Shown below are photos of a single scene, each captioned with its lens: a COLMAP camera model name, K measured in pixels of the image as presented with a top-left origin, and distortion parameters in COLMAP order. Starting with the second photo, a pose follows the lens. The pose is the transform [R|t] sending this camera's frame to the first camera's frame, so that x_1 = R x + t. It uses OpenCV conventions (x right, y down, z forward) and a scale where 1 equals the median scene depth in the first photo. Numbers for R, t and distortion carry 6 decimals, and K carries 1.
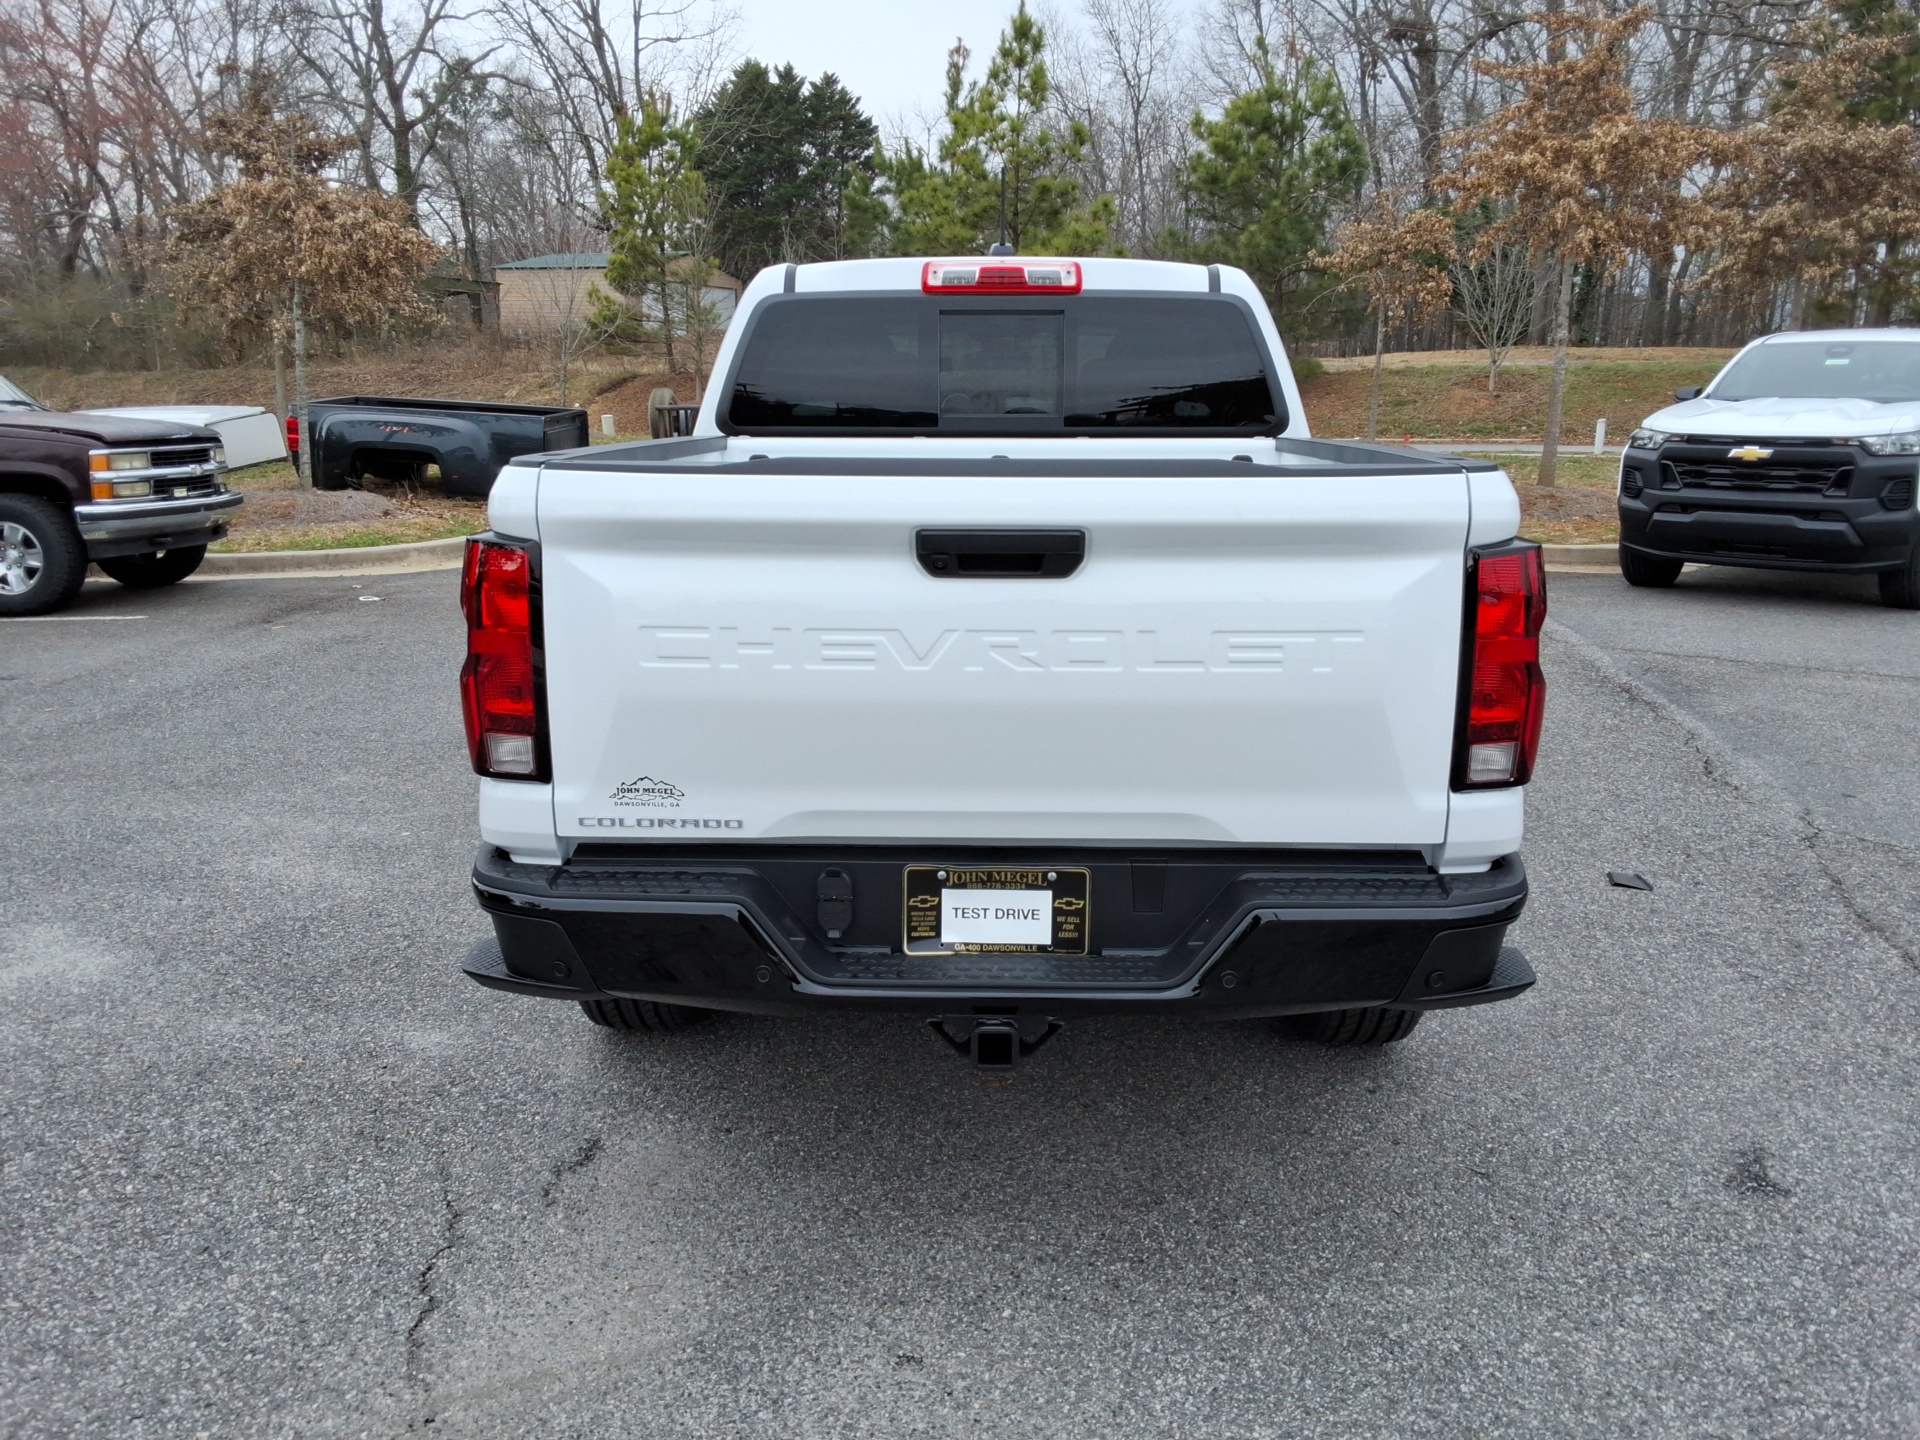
lens RADIAL K [[1534.5, 0, 978.2], [0, 1534.5, 710.7], [0, 0, 1]] dist [0.122311, -0.197892]
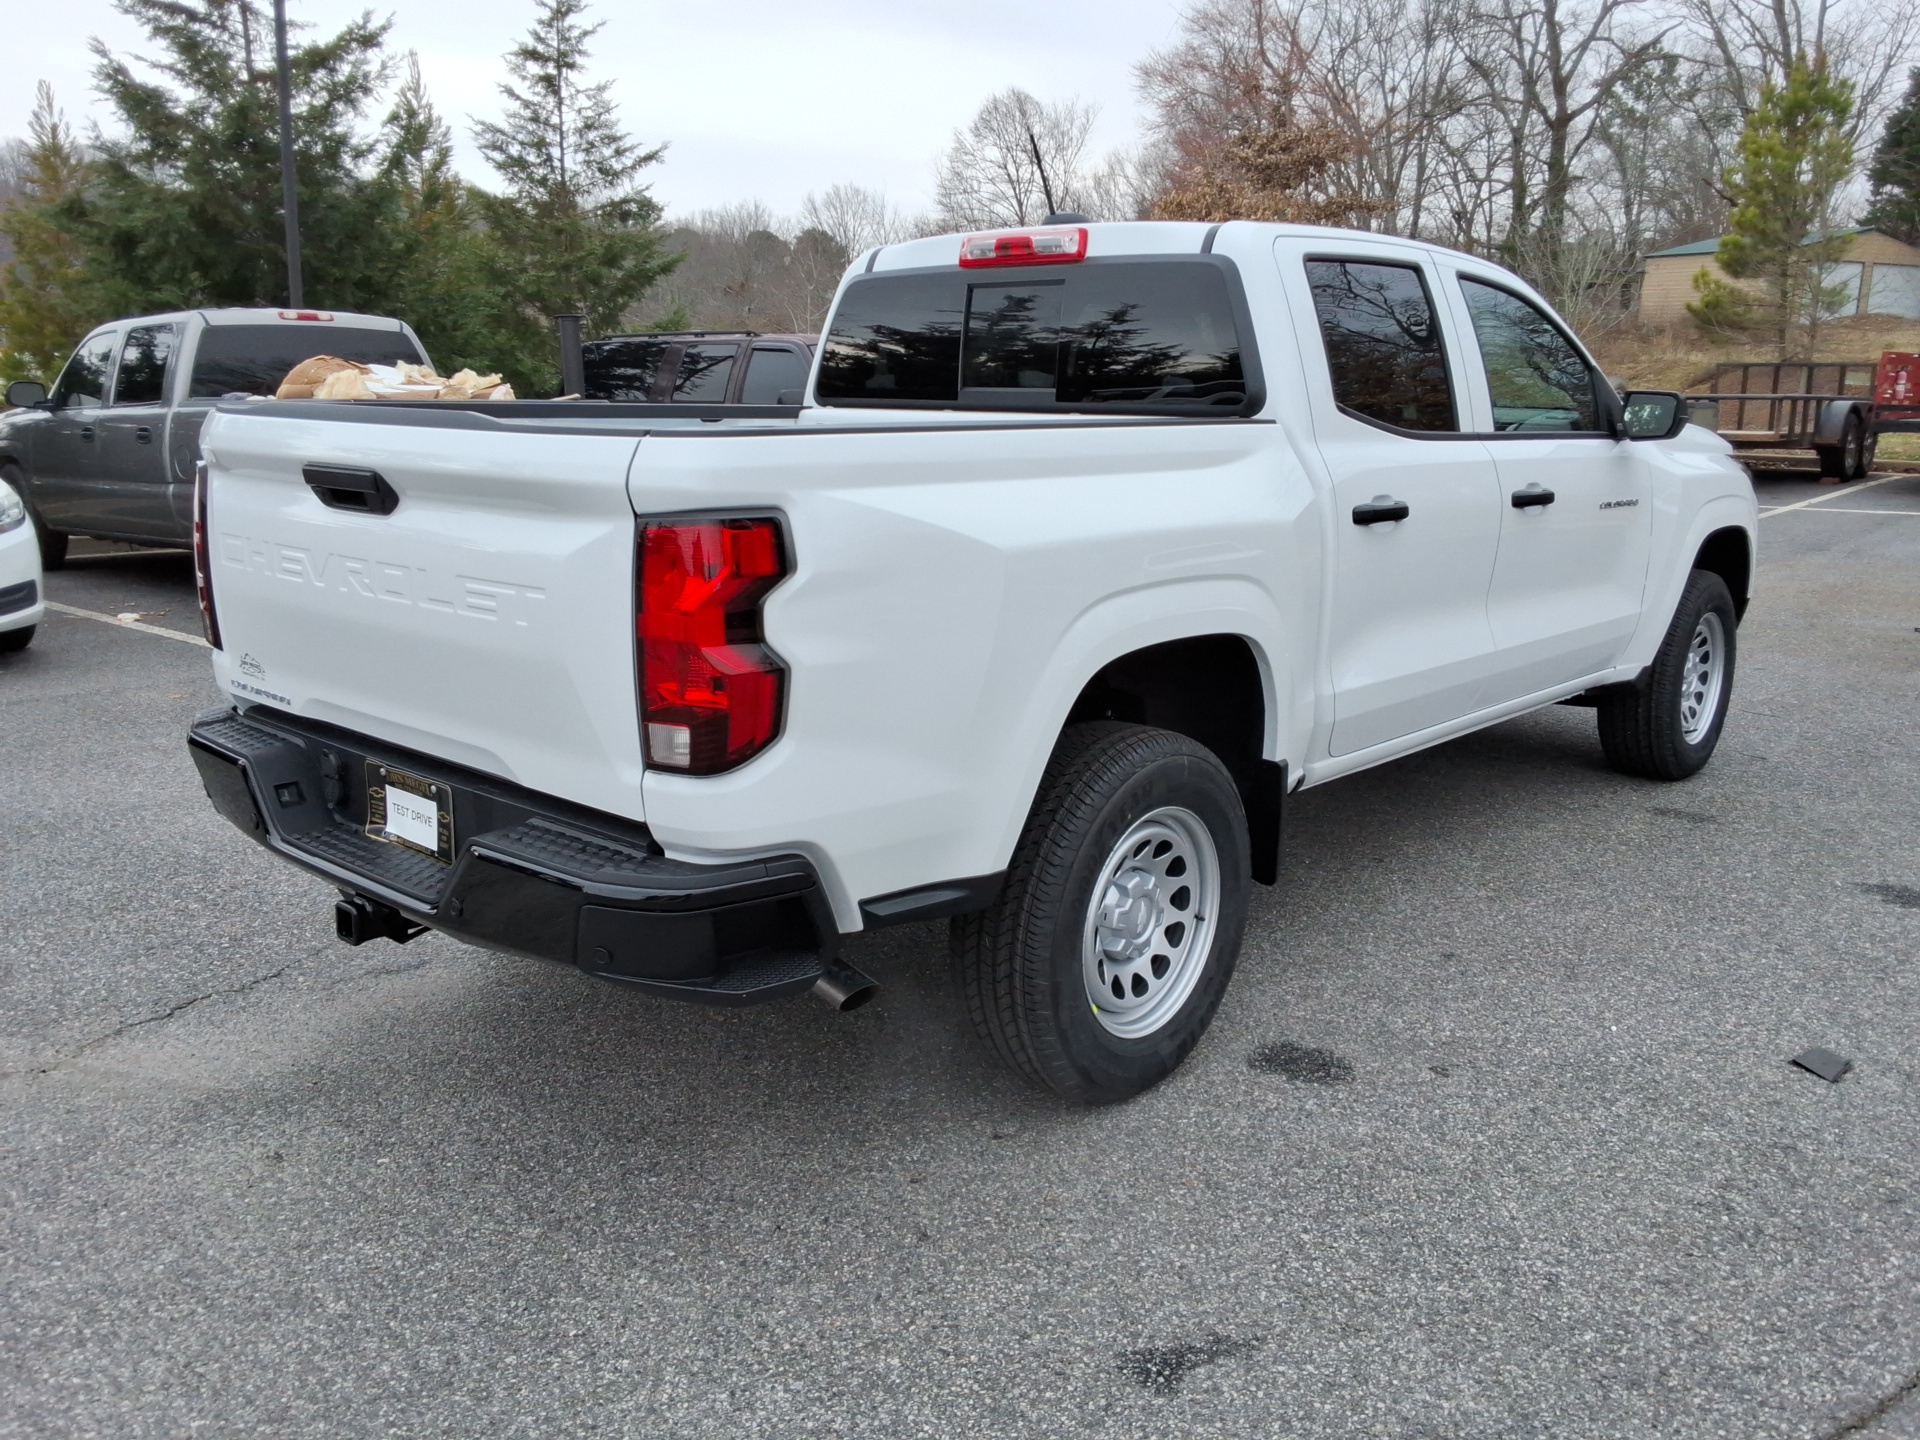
lens RADIAL K [[1541.1, 0, 977.4], [0, 1541.1, 704.3], [0, 0, 1]] dist [0.090846, -0.139830]
pose [[0.758496, 0.138952, -0.636692, 0.204801], [-0.139418, 0.988983, 0.049747, -0.012246], [0.636590, 0.051033, 0.769512, 0.075372]]
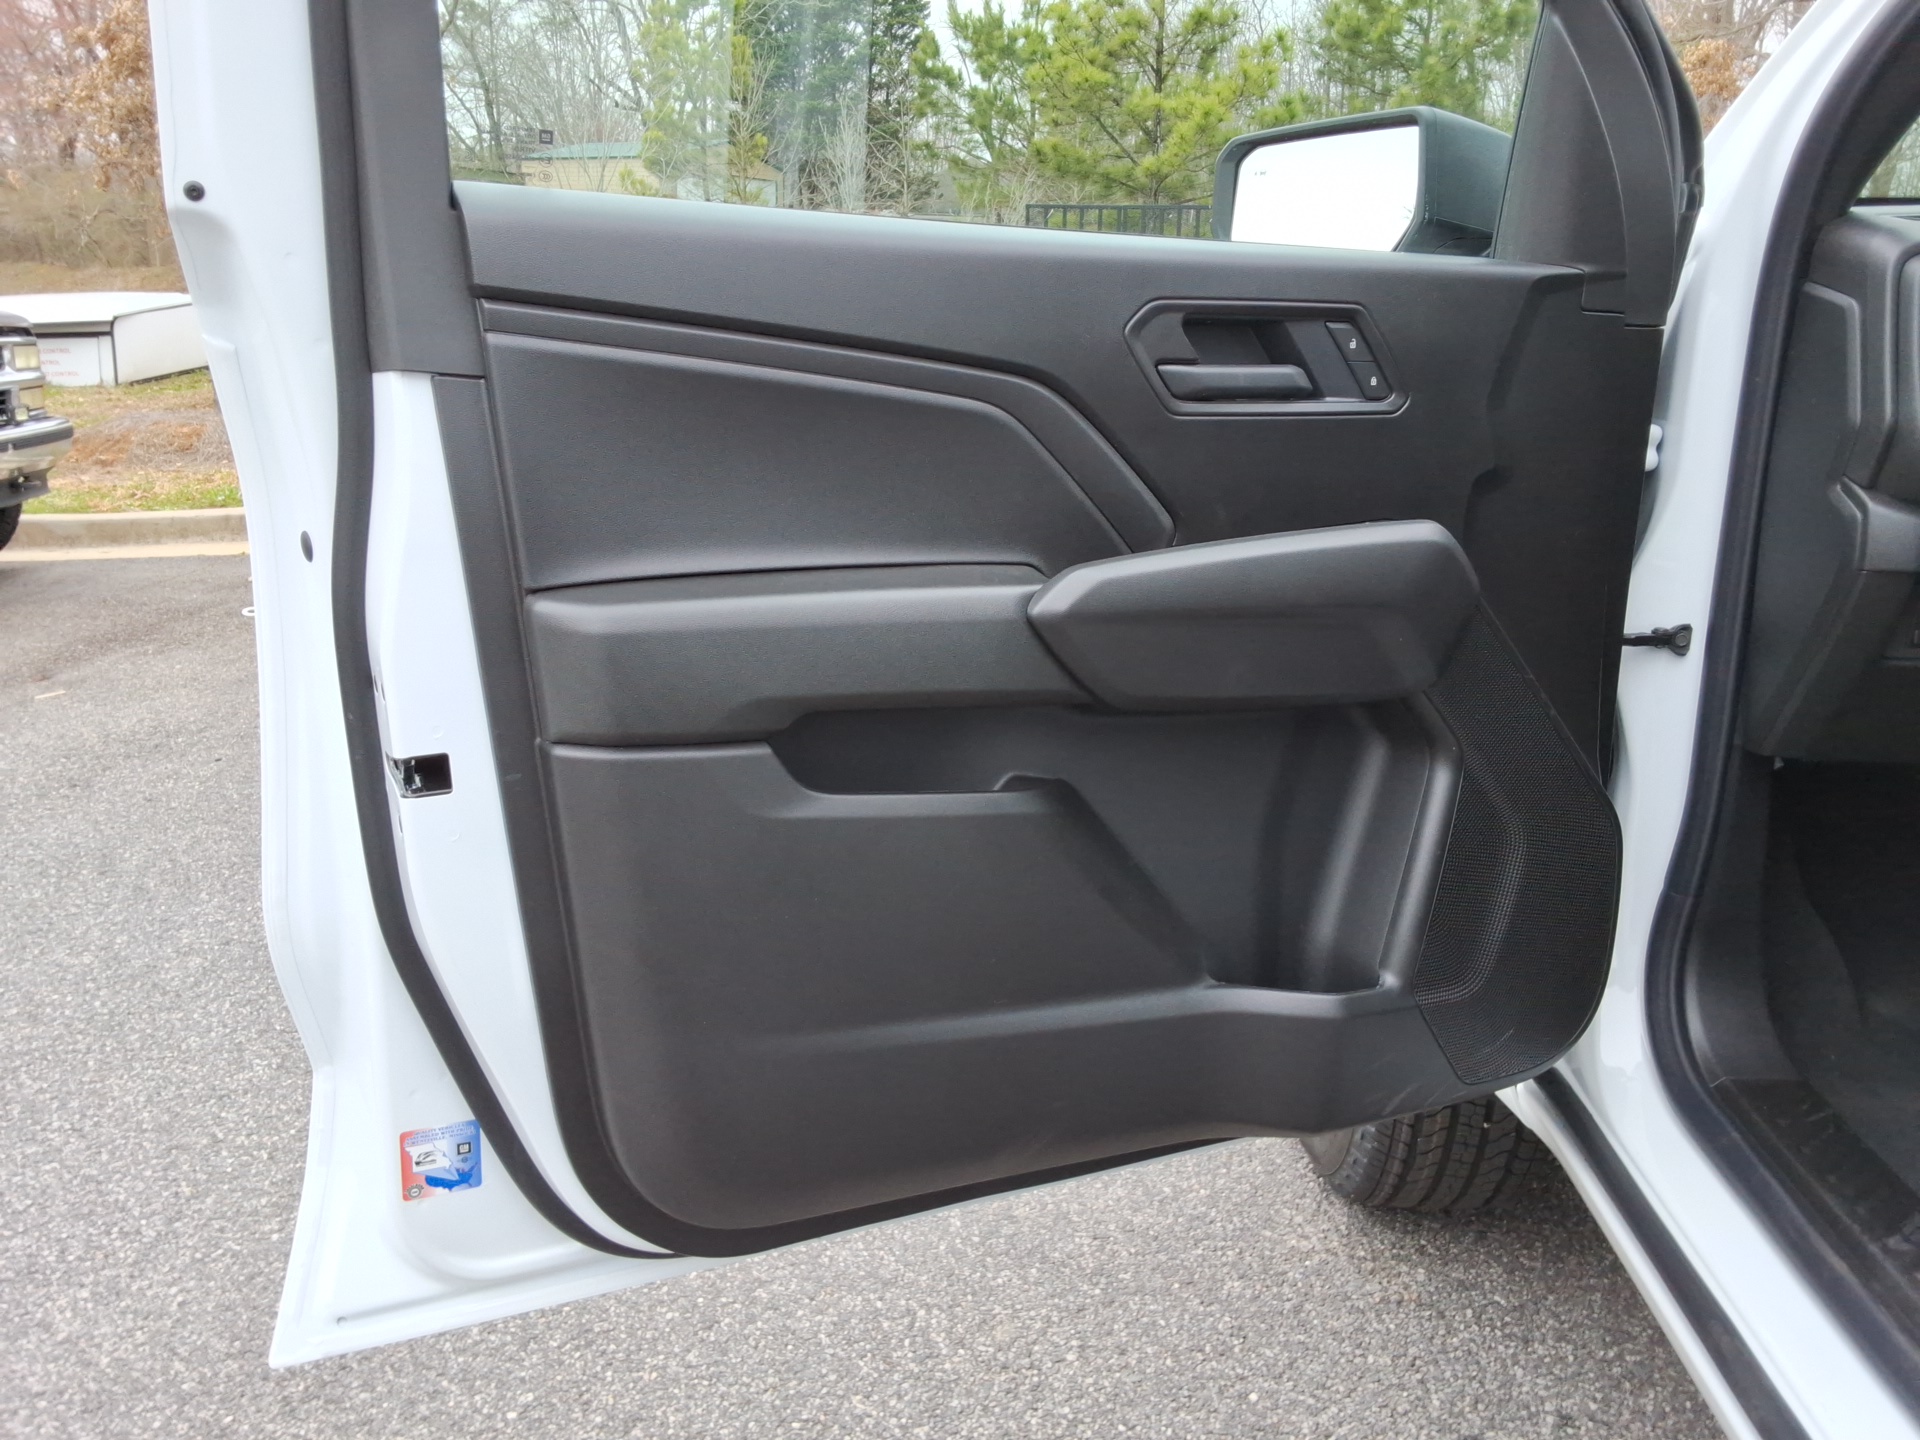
lens RADIAL K [[1537.7, 0, 983.1], [0, 1537.7, 700.9], [0, 0, 1]] dist [0.082921, -0.134641]
pose [[0.999843, 0.006646, -0.016435, -0.099801], [-0.005777, 0.998611, 0.052369, -0.060220], [0.016761, -0.052266, 0.998493, 0.370248]]
